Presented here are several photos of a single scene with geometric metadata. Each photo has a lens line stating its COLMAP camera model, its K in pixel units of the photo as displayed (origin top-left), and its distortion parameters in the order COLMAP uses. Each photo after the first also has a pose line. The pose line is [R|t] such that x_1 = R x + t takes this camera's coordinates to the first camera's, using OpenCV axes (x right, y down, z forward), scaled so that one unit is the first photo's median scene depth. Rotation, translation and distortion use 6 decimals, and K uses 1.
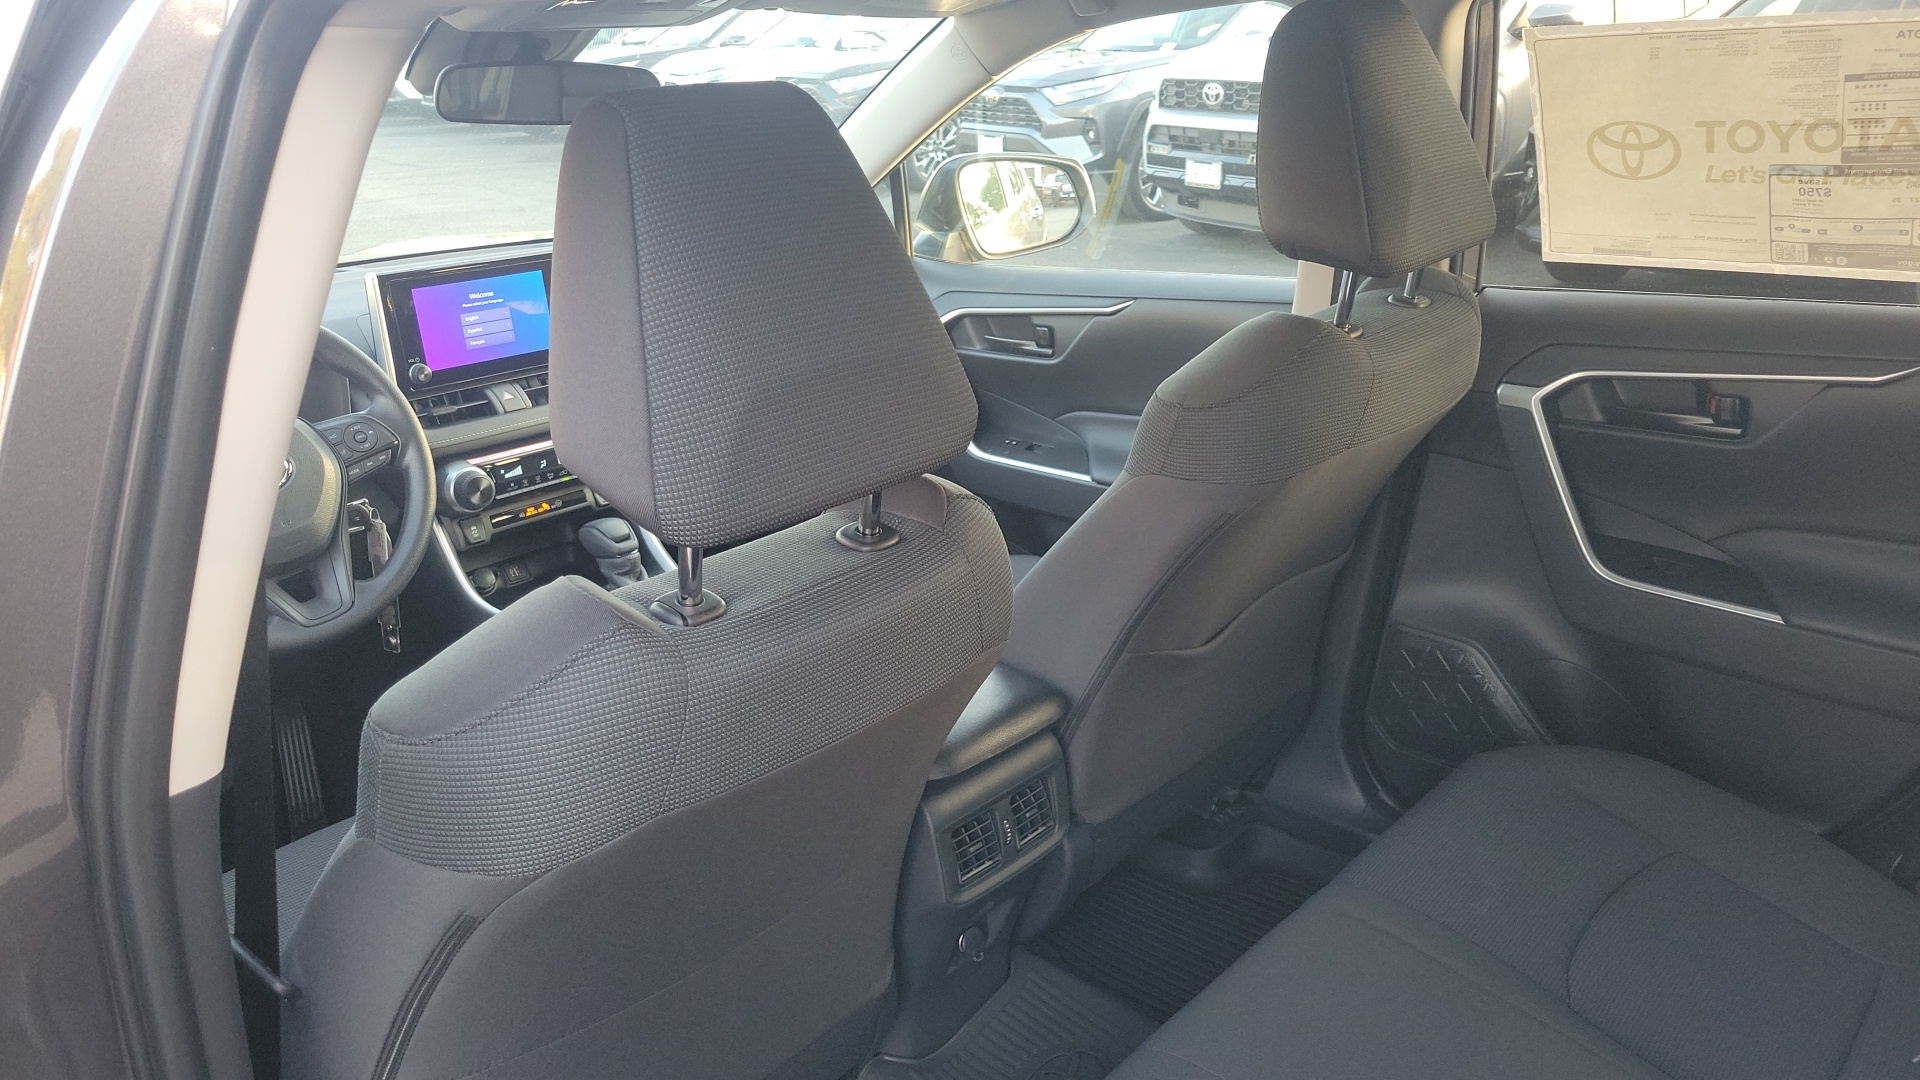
lens RADIAL K [[1458.0, 0, 986.5], [0, 1458.0, 541.2], [0, 0, 1]] dist [0.024547, -0.014587]
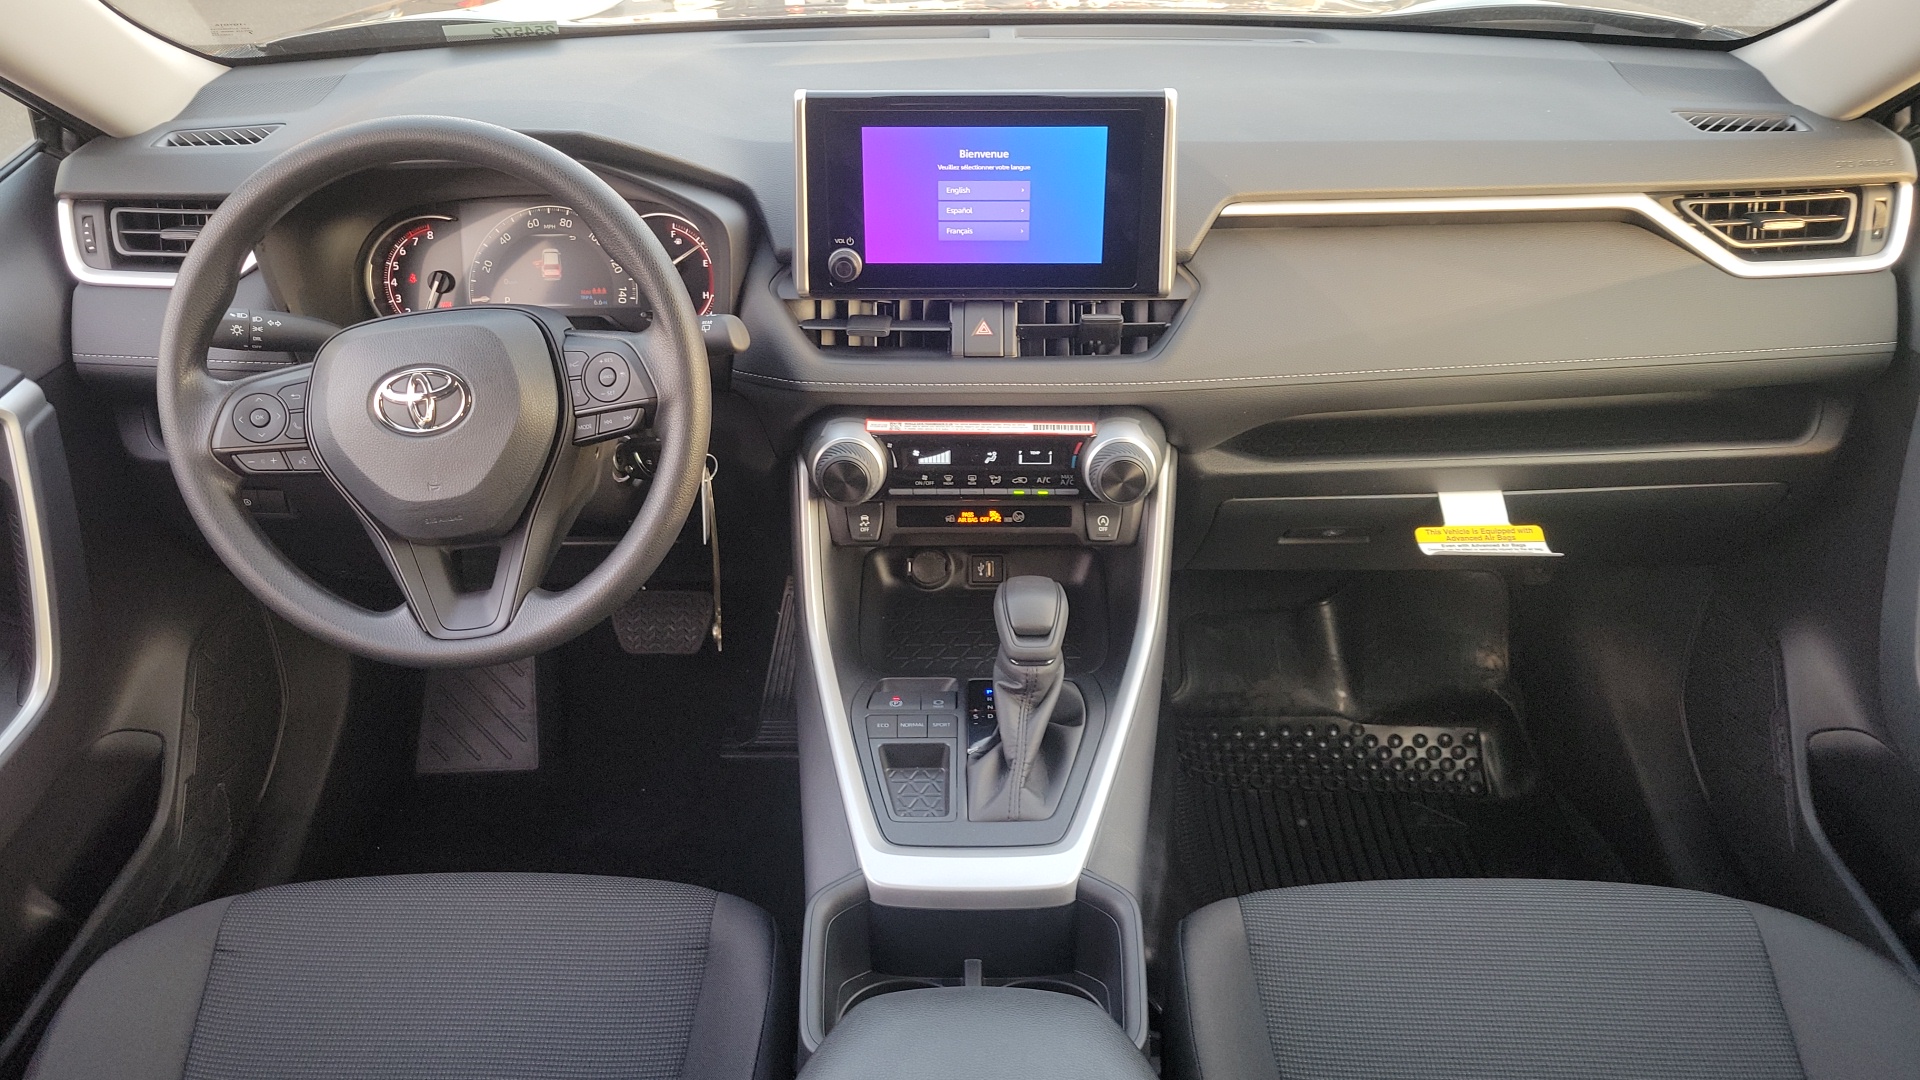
lens RADIAL K [[1458.0, 0, 958.9], [0, 1458.0, 540.2], [0, 0, 1]] dist [0.024547, -0.014587]
pose [[0.654399, 0.419057, -0.629407, 0.095550], [-0.261427, 0.906440, 0.331696, -0.264444], [0.709519, -0.052518, 0.702727, 0.694436]]
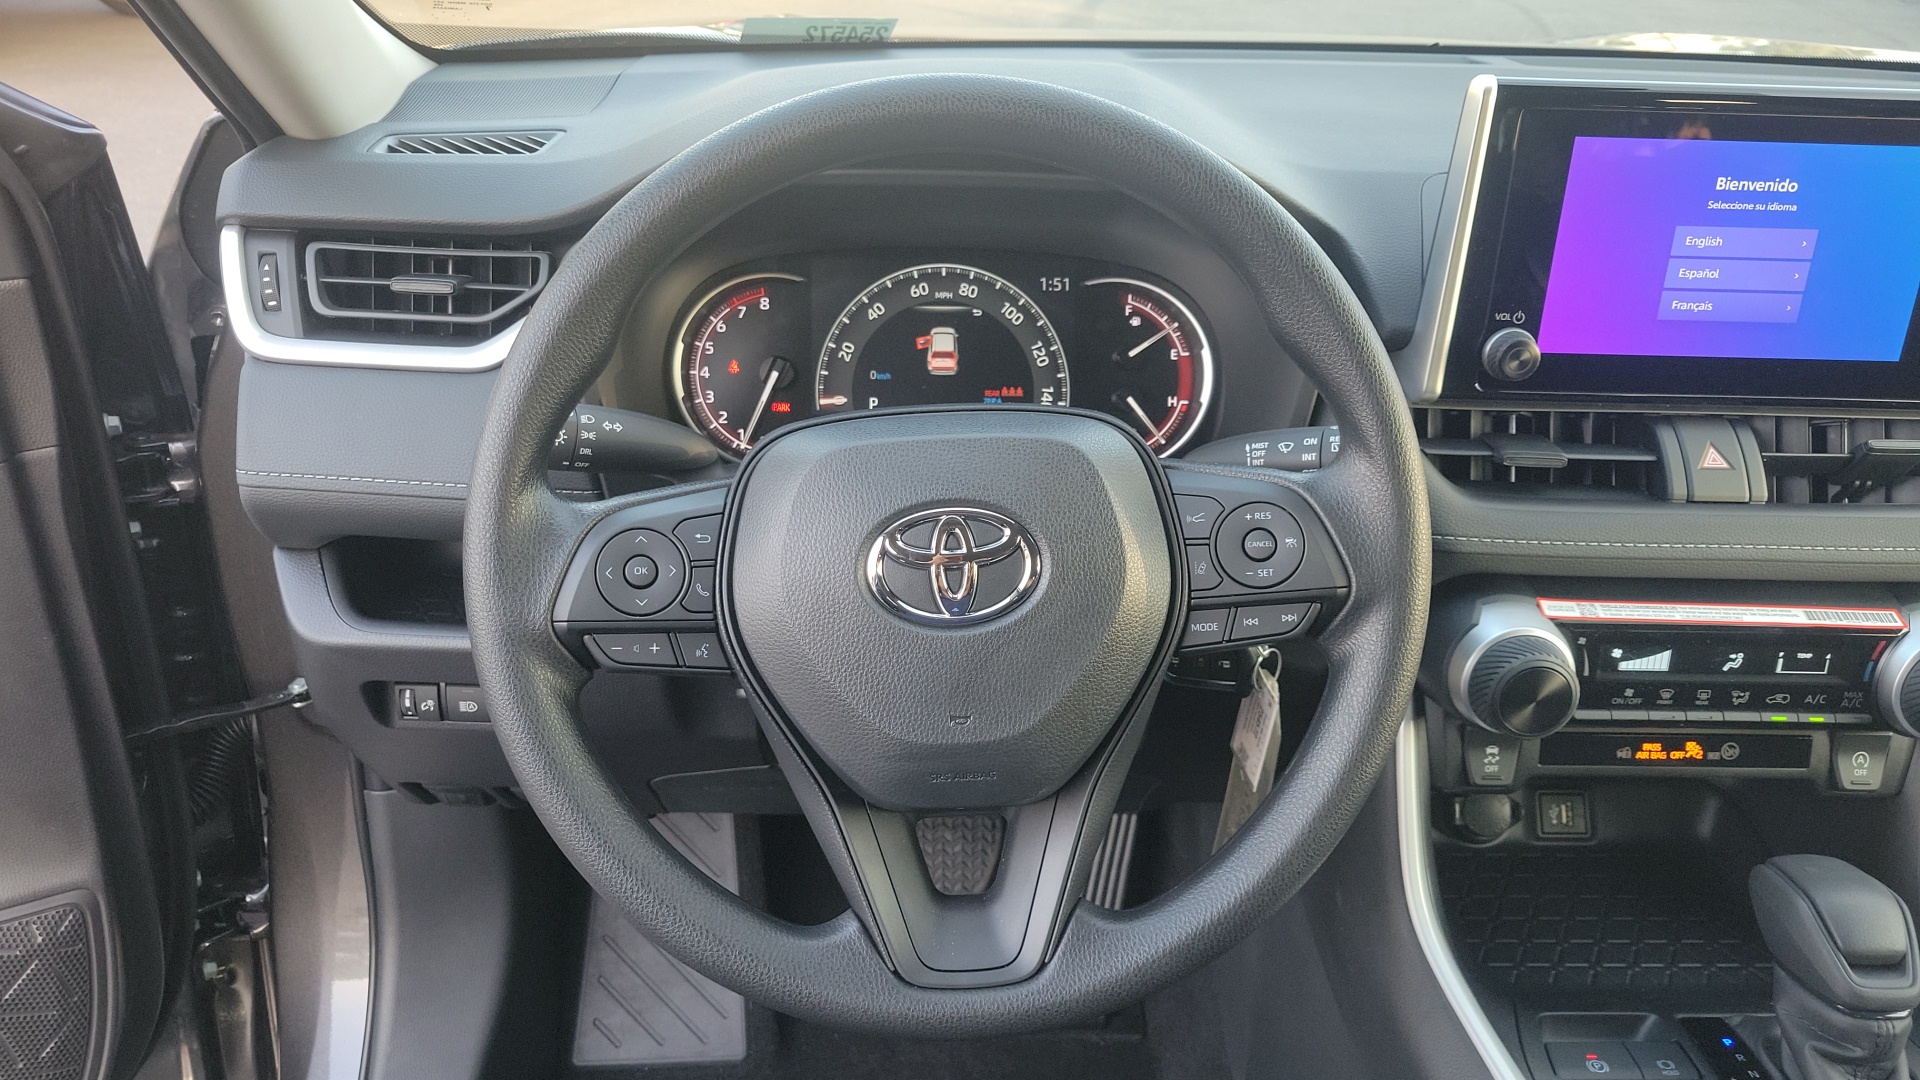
lens RADIAL K [[1458.0, 0, 957.8], [0, 1458.0, 535.6], [0, 0, 1]] dist [0.024547, -0.014587]
pose [[0.686385, 0.370362, -0.625866, -0.264059], [-0.292245, 0.928531, 0.228963, -0.135273], [0.665934, 0.025749, 0.745566, 0.714428]]
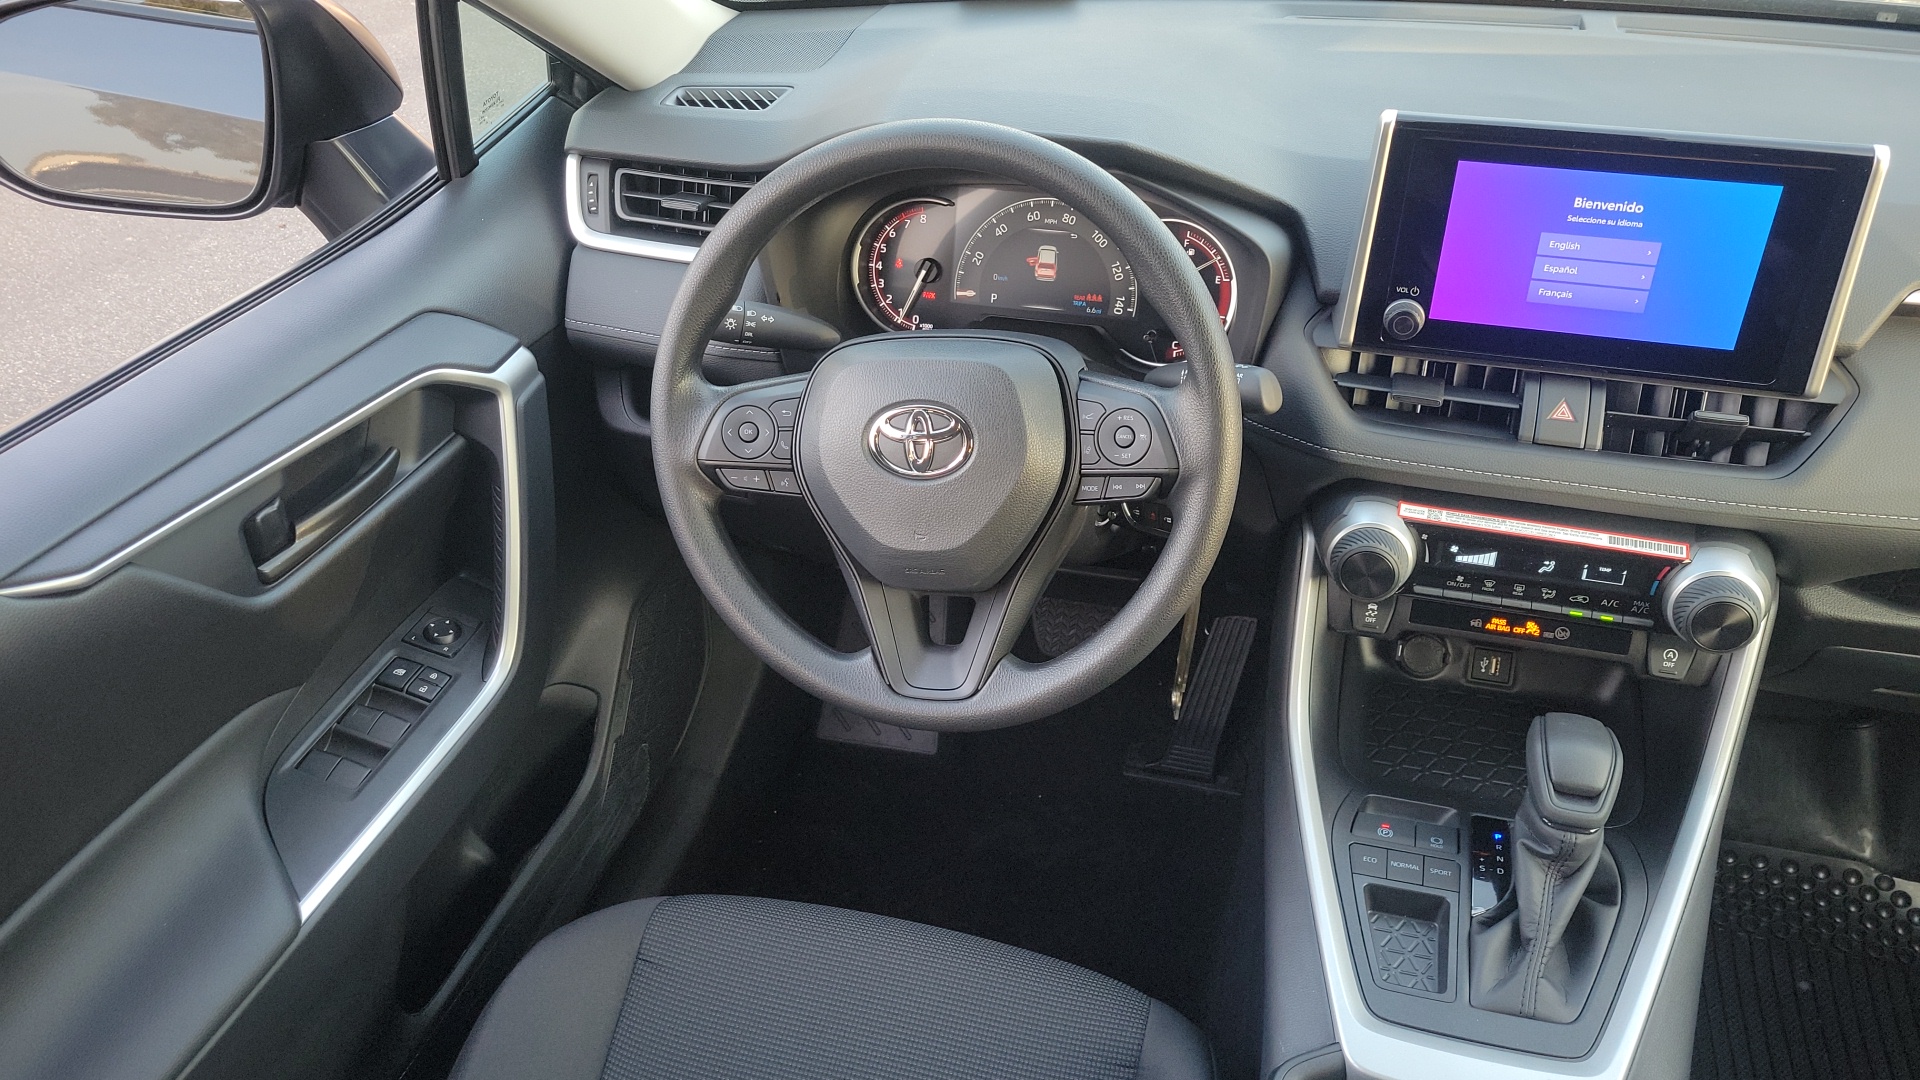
lens RADIAL K [[1458.0, 0, 976.6], [0, 1458.0, 542.0], [0, 0, 1]] dist [0.024547, -0.014587]
pose [[0.439813, 0.540806, -0.717003, -0.043645], [-0.295022, 0.841060, 0.453409, -0.279102], [0.848249, 0.012117, 0.529459, 0.696113]]
